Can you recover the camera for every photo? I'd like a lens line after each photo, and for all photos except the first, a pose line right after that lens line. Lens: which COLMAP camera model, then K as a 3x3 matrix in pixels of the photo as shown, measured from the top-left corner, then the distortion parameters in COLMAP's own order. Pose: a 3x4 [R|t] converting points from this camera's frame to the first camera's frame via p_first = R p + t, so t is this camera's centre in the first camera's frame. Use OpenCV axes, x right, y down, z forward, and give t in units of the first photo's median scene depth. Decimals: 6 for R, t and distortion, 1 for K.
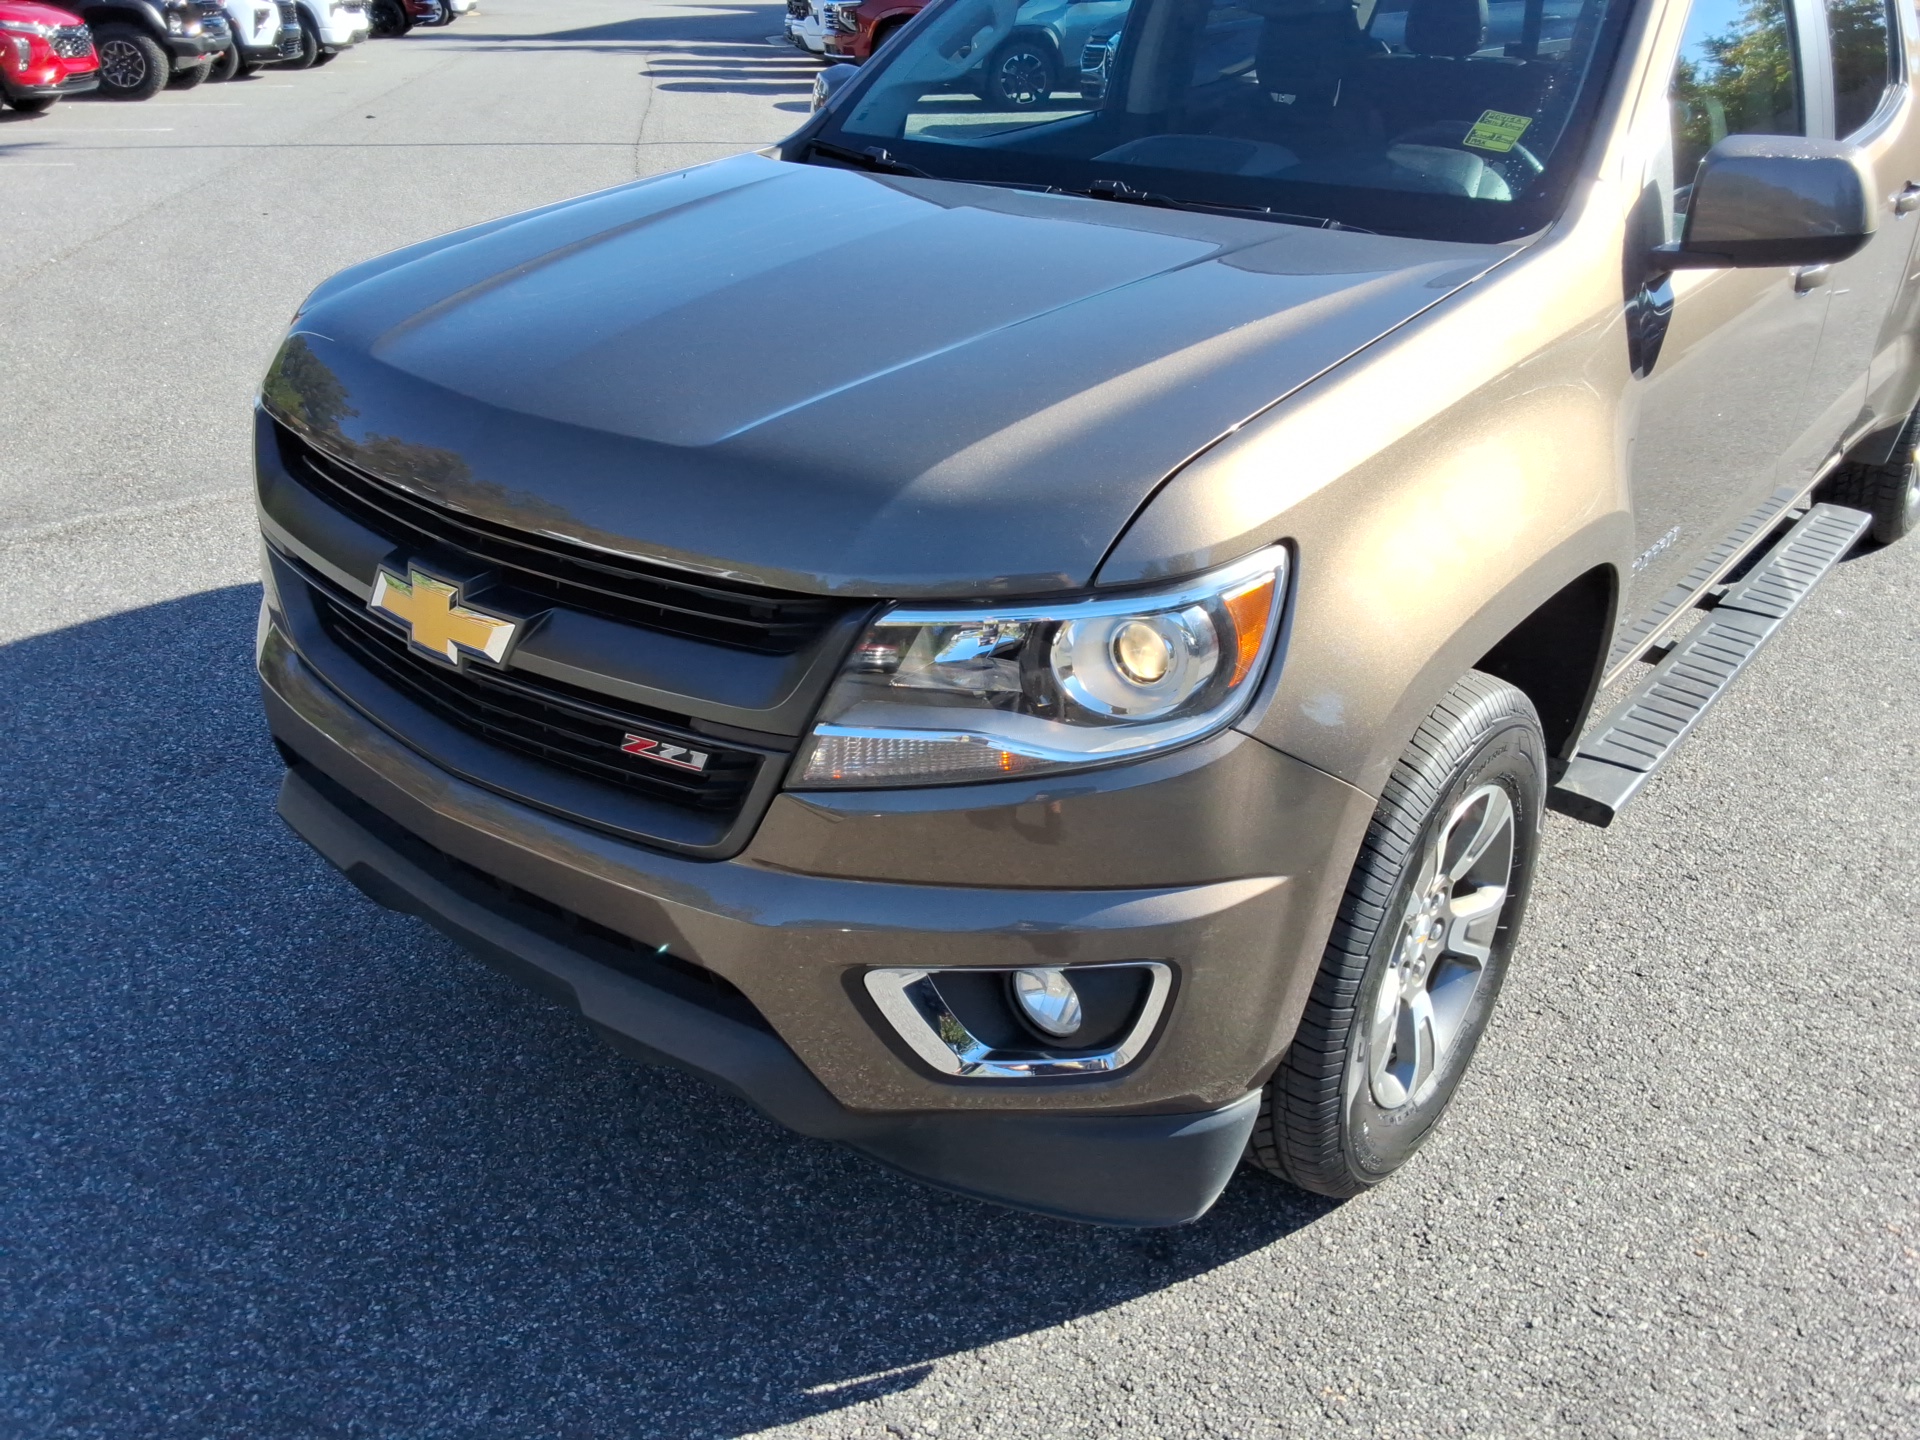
lens RADIAL K [[1538.2, 0, 975.8], [0, 1538.2, 696.5], [0, 0, 1]] dist [0.140439, -0.228113]
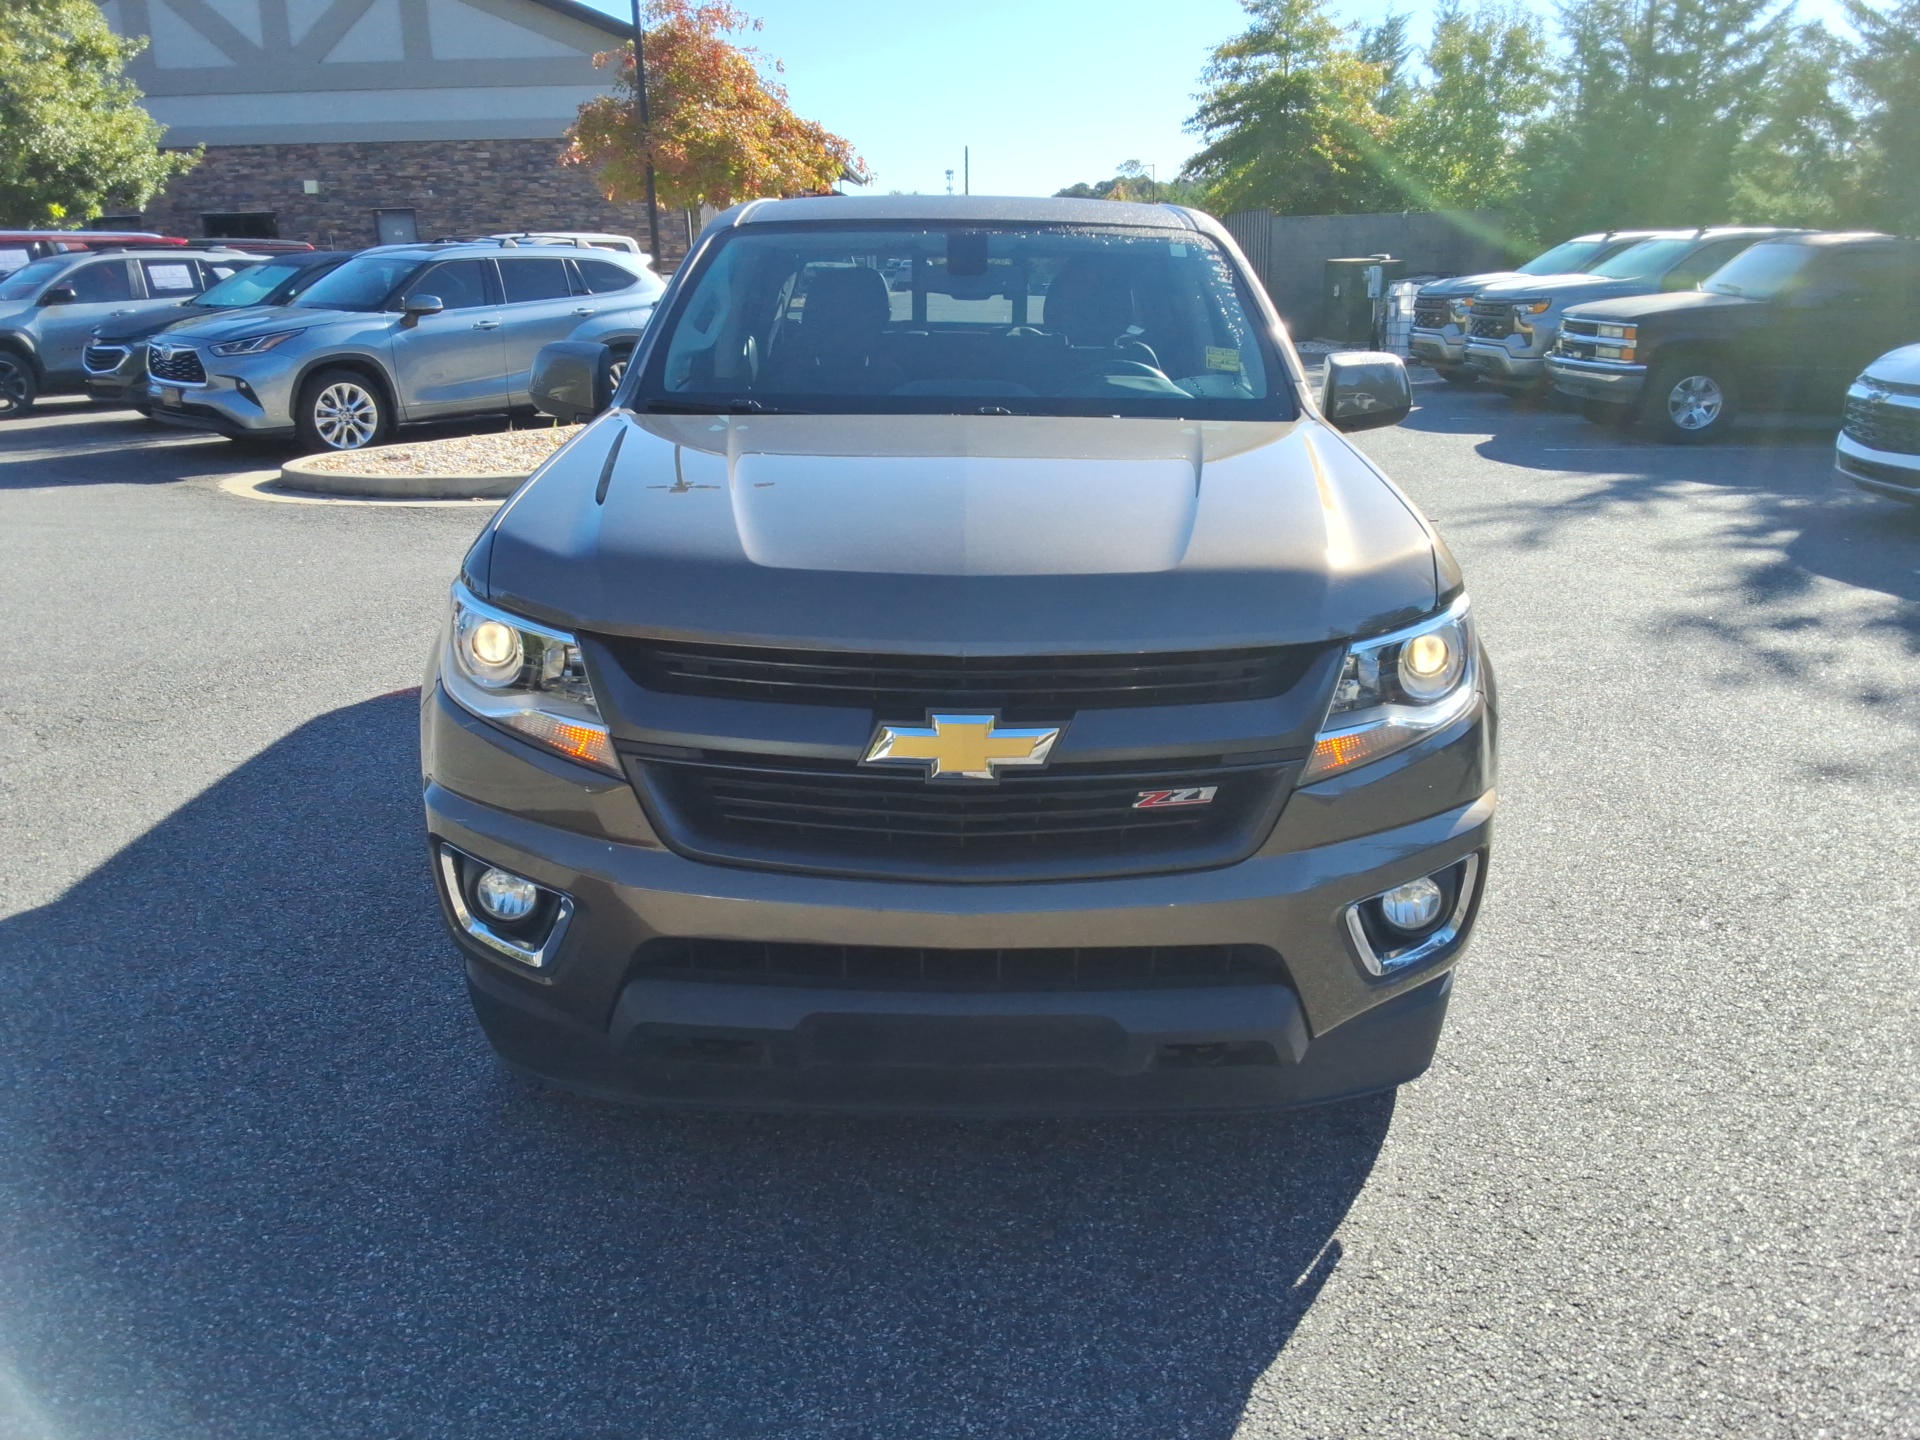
lens RADIAL K [[1538.2, 0, 975.8], [0, 1538.2, 696.5], [0, 0, 1]] dist [0.140439, -0.228113]
pose [[0.779602, -0.172572, 0.602030, -1.001496], [0.272136, 0.959135, -0.077467, 0.007820], [-0.564059, 0.224227, 0.794707, 0.018292]]
